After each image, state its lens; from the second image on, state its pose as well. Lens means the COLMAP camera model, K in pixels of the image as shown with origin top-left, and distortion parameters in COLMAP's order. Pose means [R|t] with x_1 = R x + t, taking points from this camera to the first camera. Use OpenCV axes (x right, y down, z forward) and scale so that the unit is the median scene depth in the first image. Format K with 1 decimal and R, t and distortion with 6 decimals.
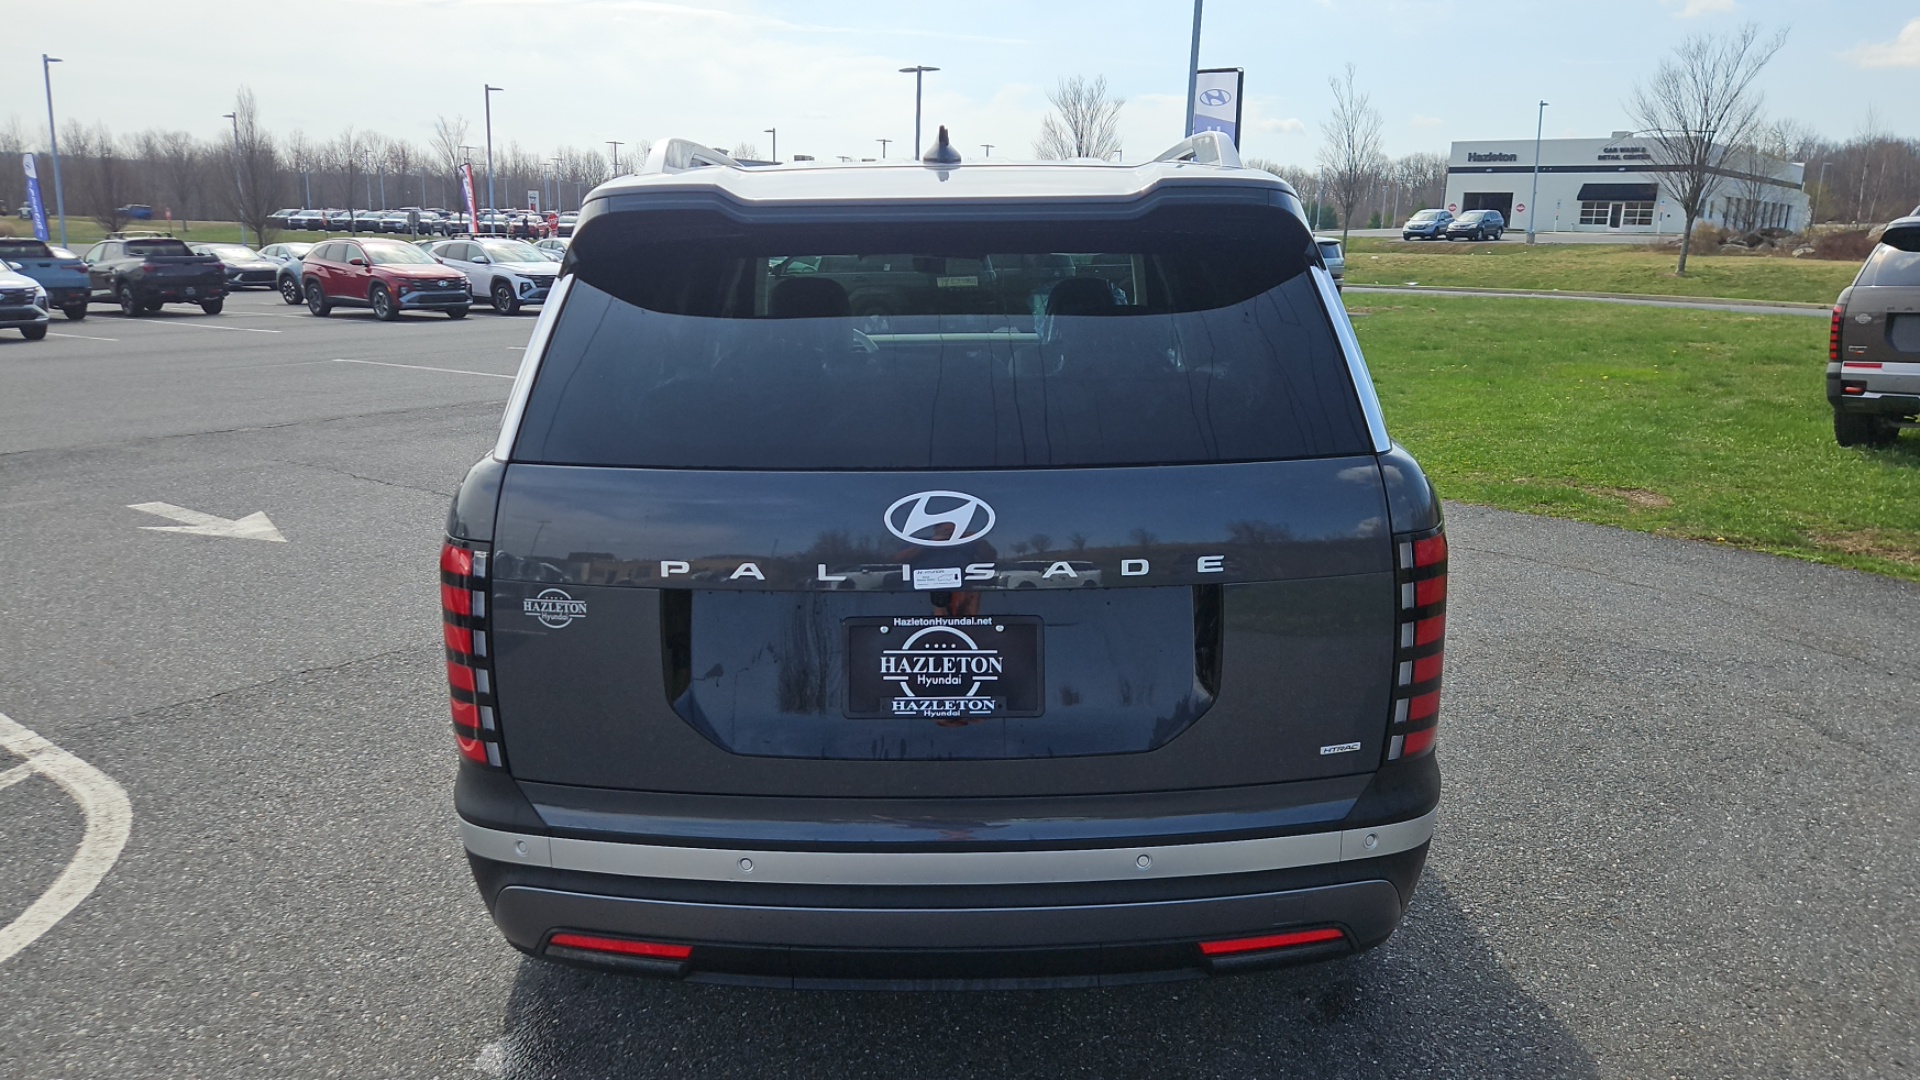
lens RADIAL K [[1420.0, 0, 948.3], [0, 1420.0, 548.0], [0, 0, 1]] dist [0.089139, -0.066958]
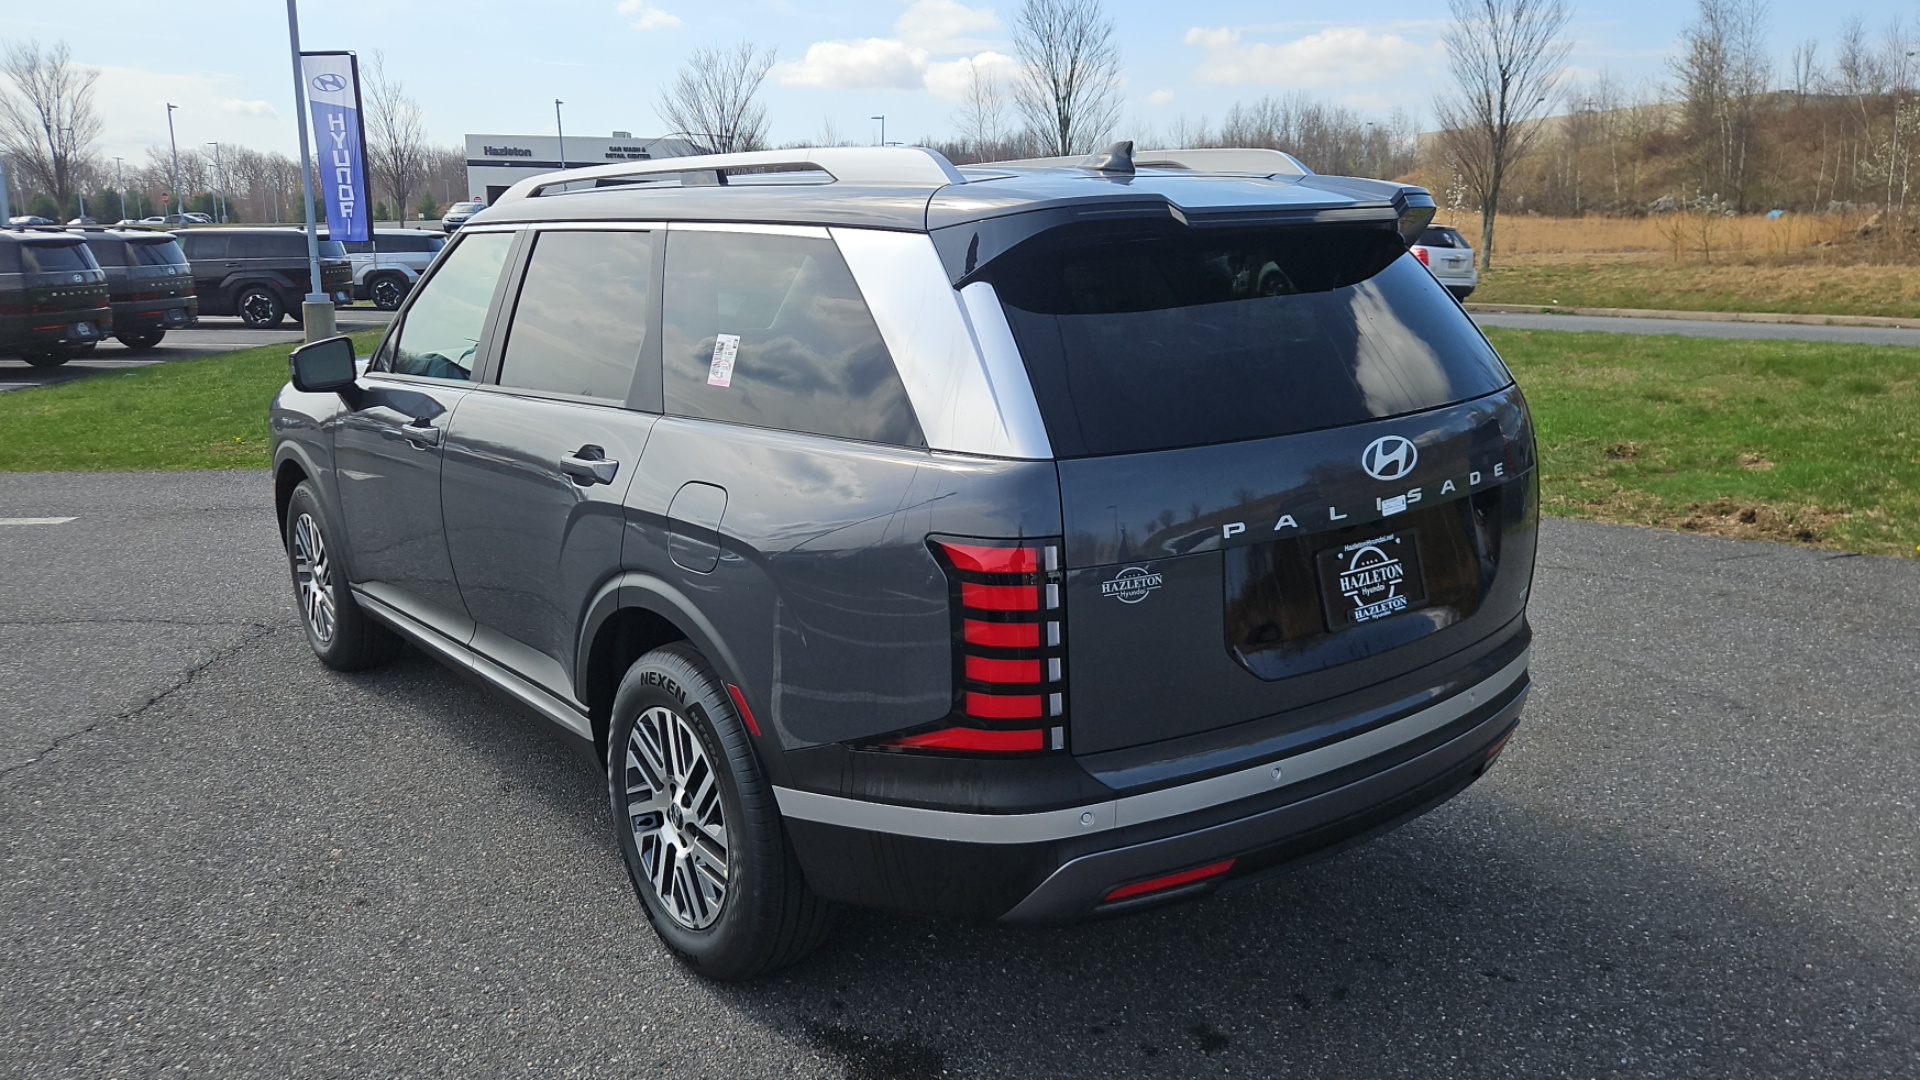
lens RADIAL K [[1420.0, 0, 948.3], [0, 1420.0, 548.0], [0, 0, 1]] dist [0.089139, -0.066958]
pose [[0.785700, -0.151792, 0.599695, -1.047543], [0.148614, 0.987353, 0.055206, -0.067600], [-0.600491, 0.045748, 0.798322, 0.218953]]
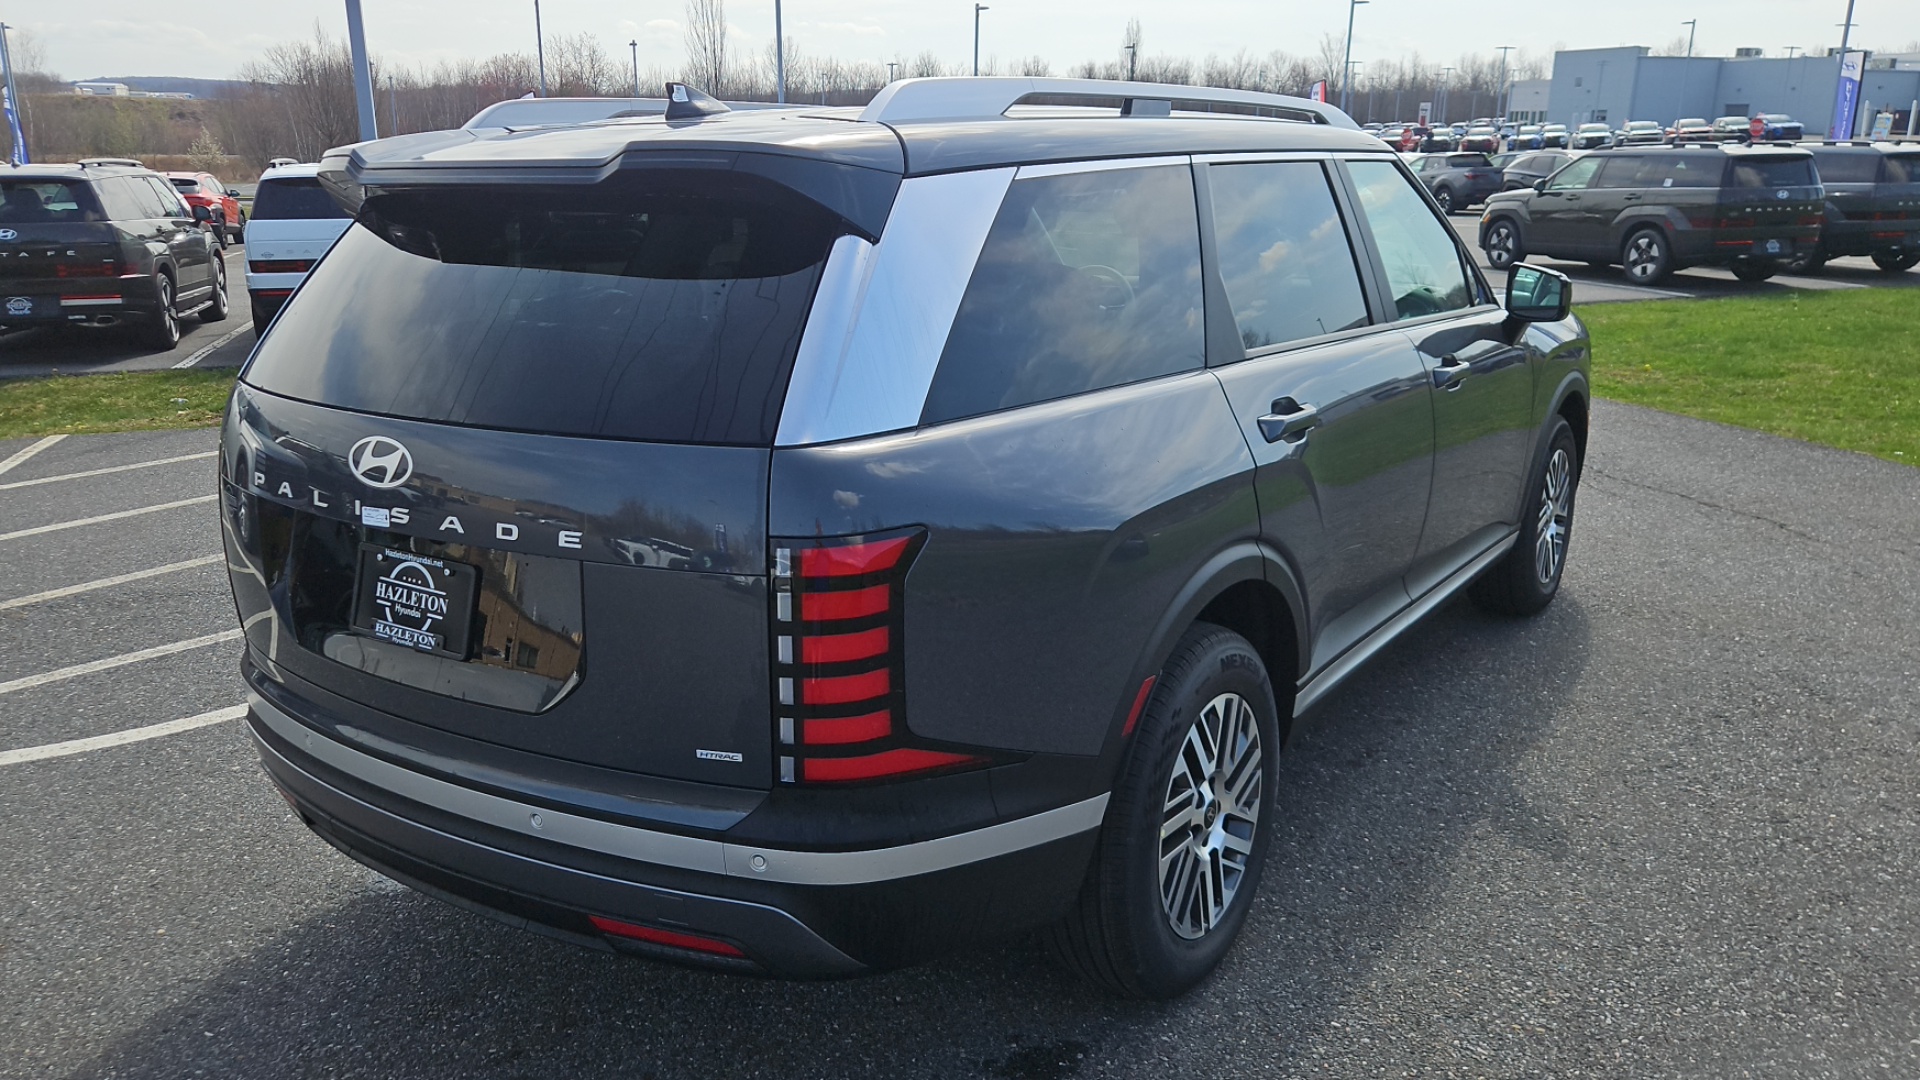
lens RADIAL K [[1420.0, 0, 948.3], [0, 1420.0, 548.0], [0, 0, 1]] dist [0.089139, -0.066958]
pose [[0.824052, 0.144038, -0.547897, 0.924110], [-0.113192, 0.989499, 0.089889, -0.099359], [0.555091, -0.012056, 0.831702, 0.319250]]
